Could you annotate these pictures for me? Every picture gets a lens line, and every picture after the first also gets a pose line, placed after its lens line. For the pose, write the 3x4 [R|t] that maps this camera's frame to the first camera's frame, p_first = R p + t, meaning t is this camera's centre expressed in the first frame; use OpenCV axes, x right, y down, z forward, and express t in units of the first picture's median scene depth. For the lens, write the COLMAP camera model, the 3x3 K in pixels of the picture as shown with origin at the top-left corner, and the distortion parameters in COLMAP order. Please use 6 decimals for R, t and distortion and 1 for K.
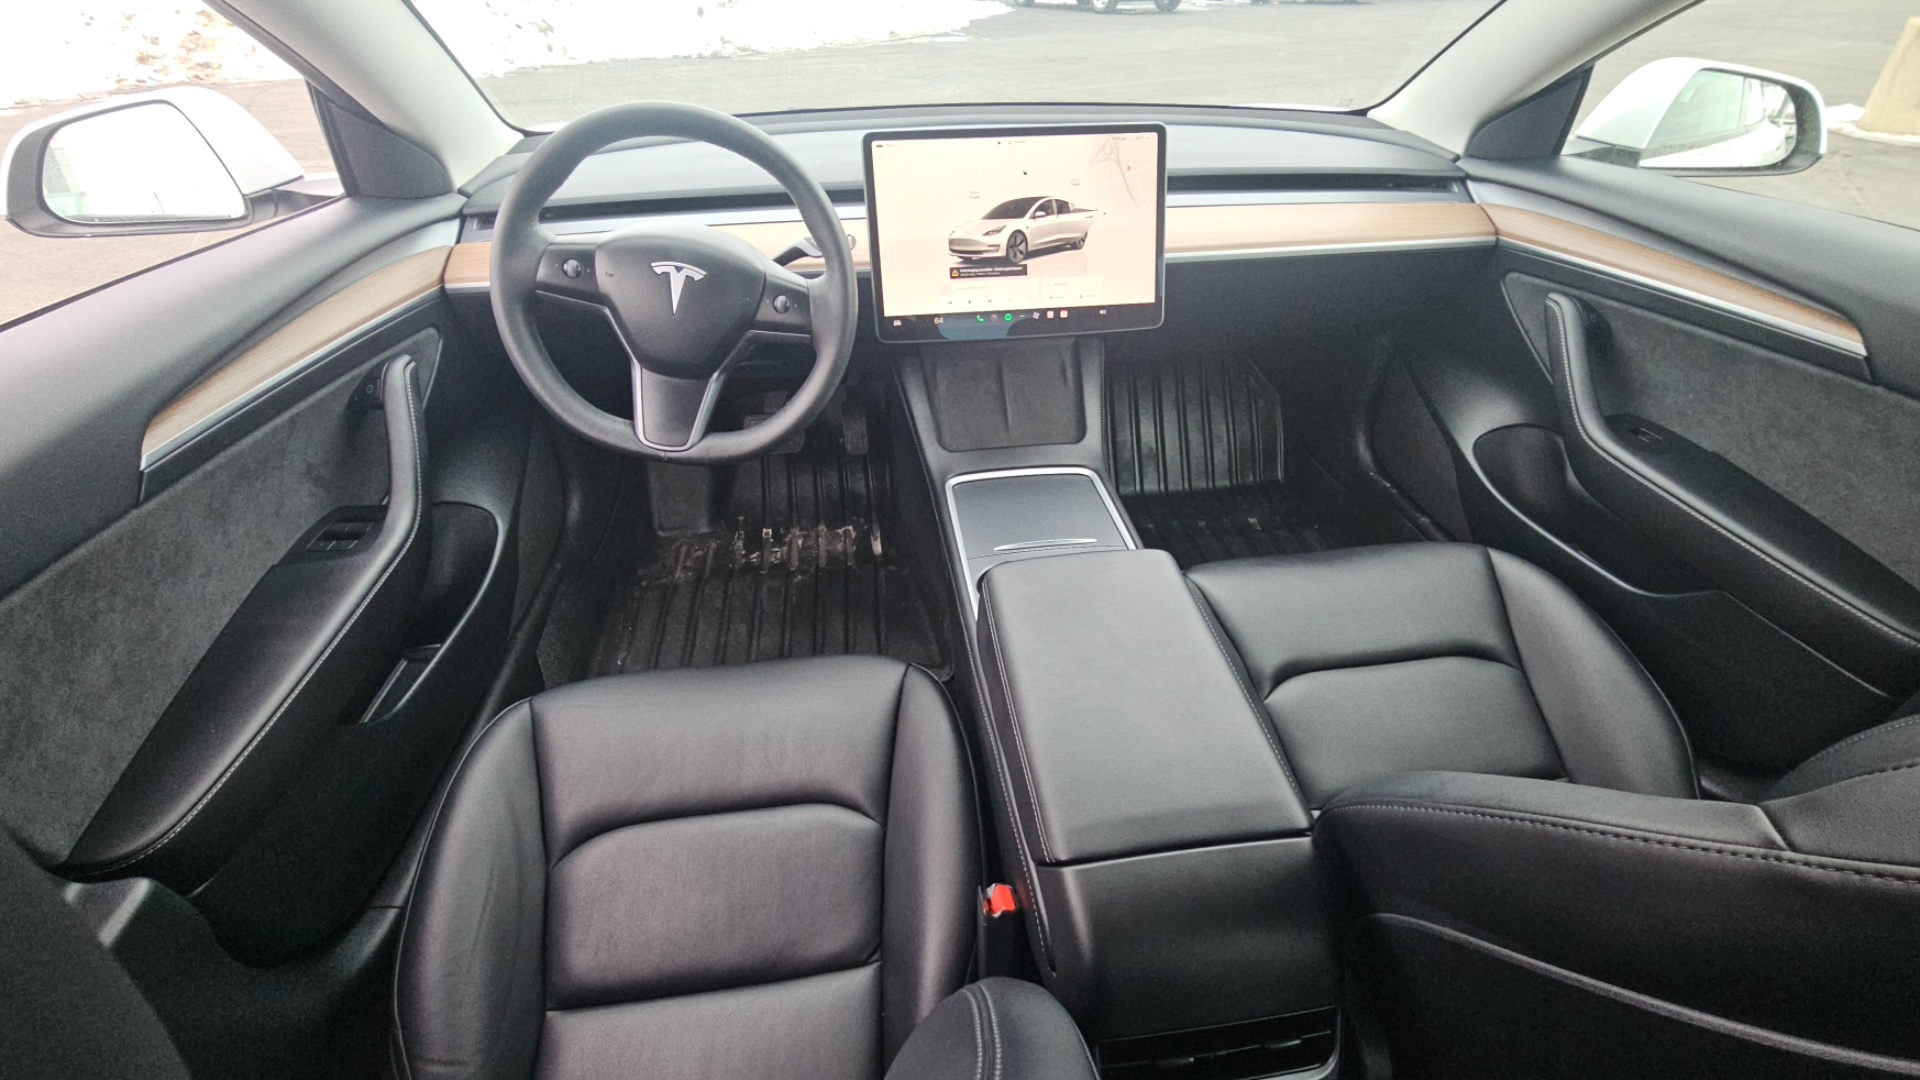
lens RADIAL K [[858.5, 0, 980.4], [0, 858.5, 546.0], [0, 0, 1]] dist [0.009514, -0.007334]
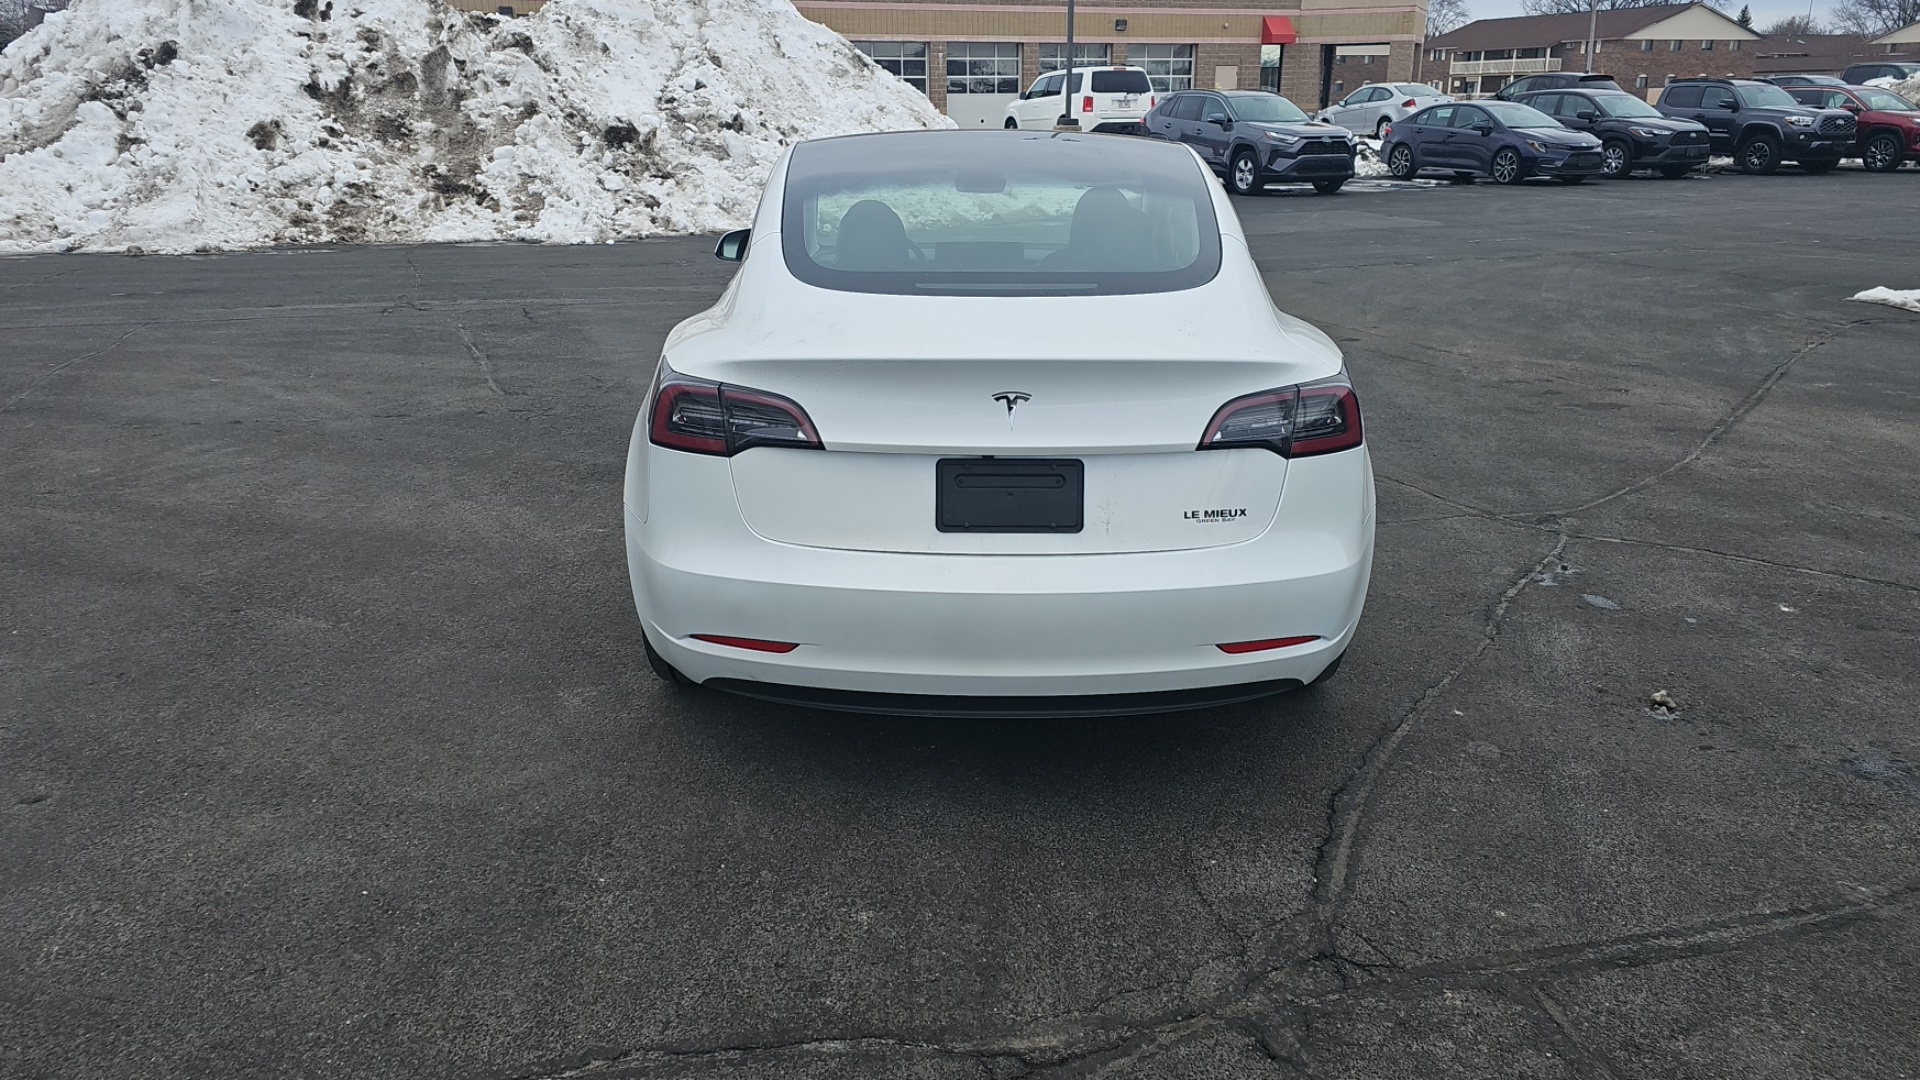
lens RADIAL K [[1373.0, 0, 953.1], [0, 1373.0, 534.7], [0, 0, 1]] dist [0.071175, -0.050852]
pose [[0.990946, 0.041215, -0.127777, 0.609493], [-0.078108, 0.951057, -0.298980, 2.002829], [0.109201, 0.306253, 0.945666, -3.342679]]
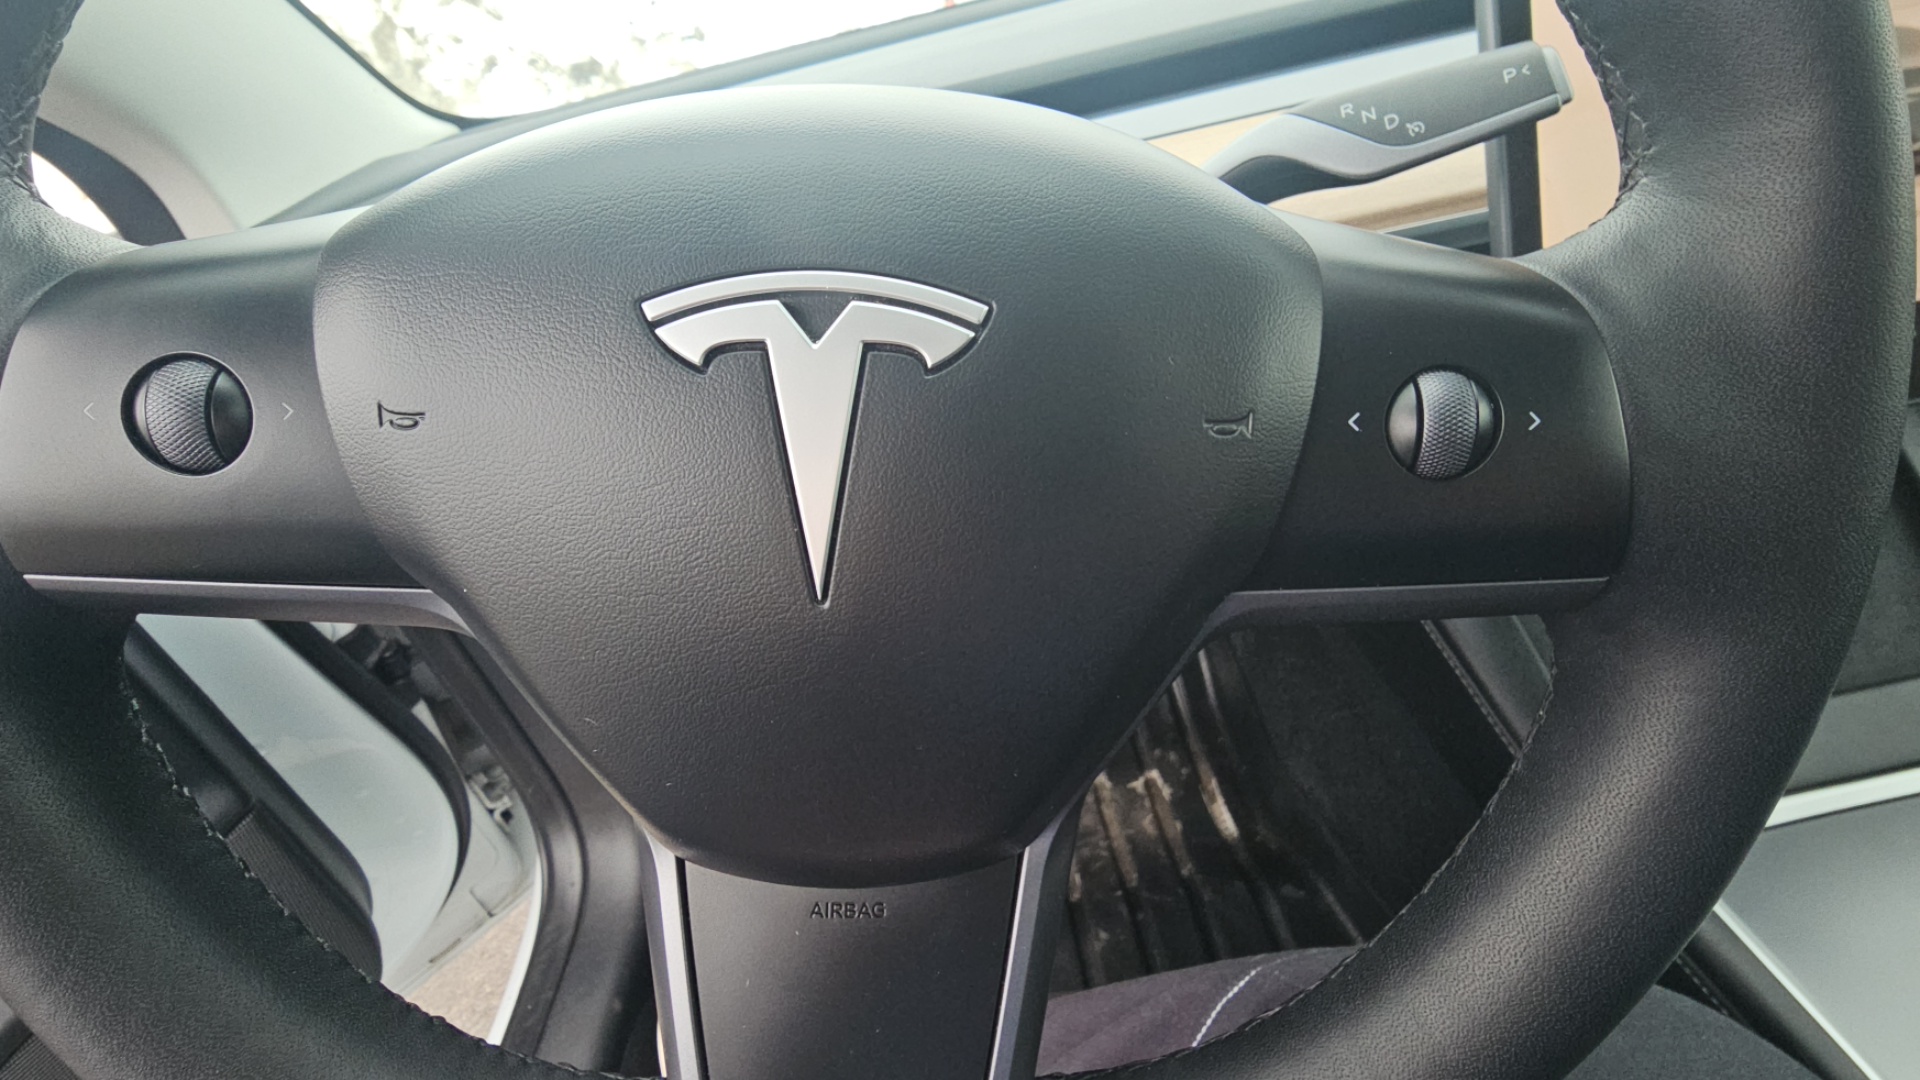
lens RADIAL K [[858.5, 0, 987.4], [0, 858.5, 545.2], [0, 0, 1]] dist [0.009514, -0.007334]
pose [[0.982717, -0.131372, -0.130414, -0.253739], [0.125374, 0.990681, -0.053219, -0.222764], [0.136190, 0.035948, 0.990030, 0.708680]]
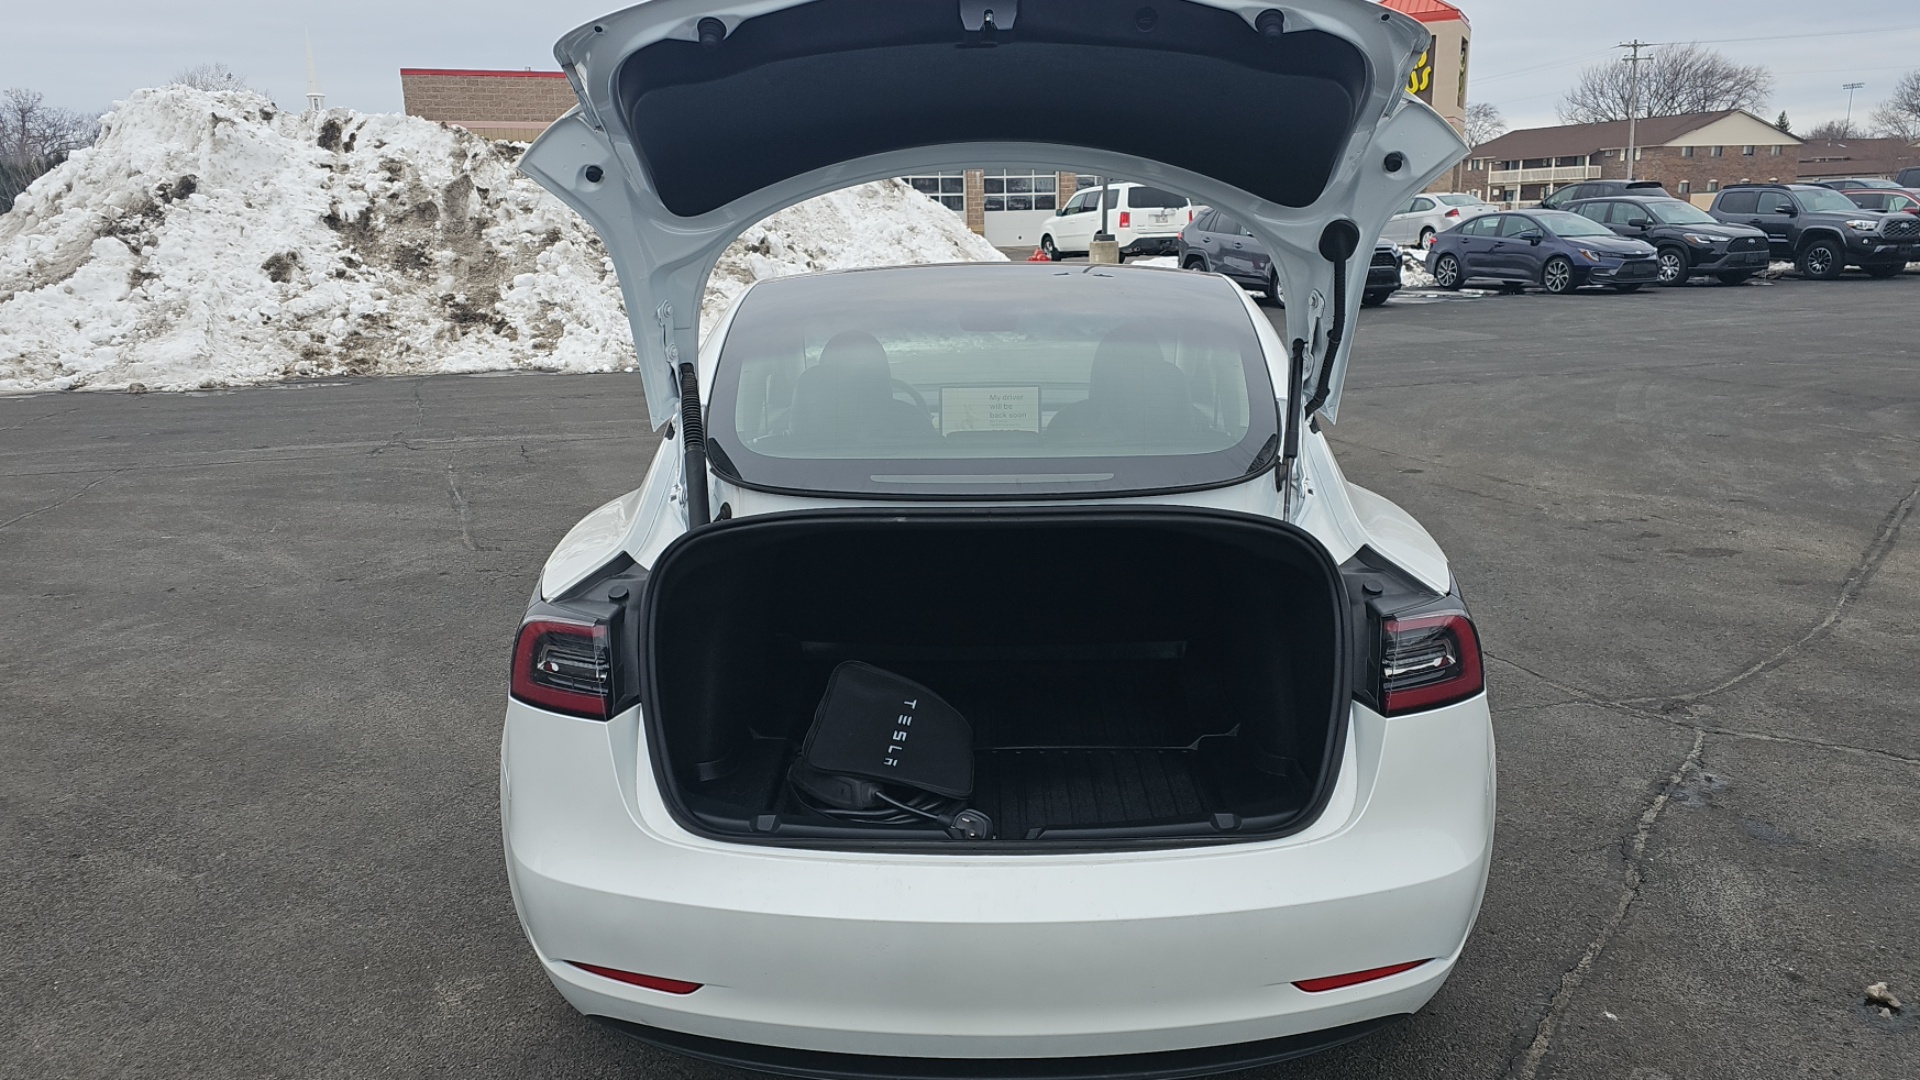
lens RADIAL K [[1373.0, 0, 960.4], [0, 1373.0, 555.9], [0, 0, 1]] dist [0.071175, -0.050852]
pose [[0.987346, 0.022693, -0.156946, 0.619740], [-0.078083, 0.930985, -0.356609, 1.549659], [0.138022, 0.364352, 0.920977, -2.742143]]
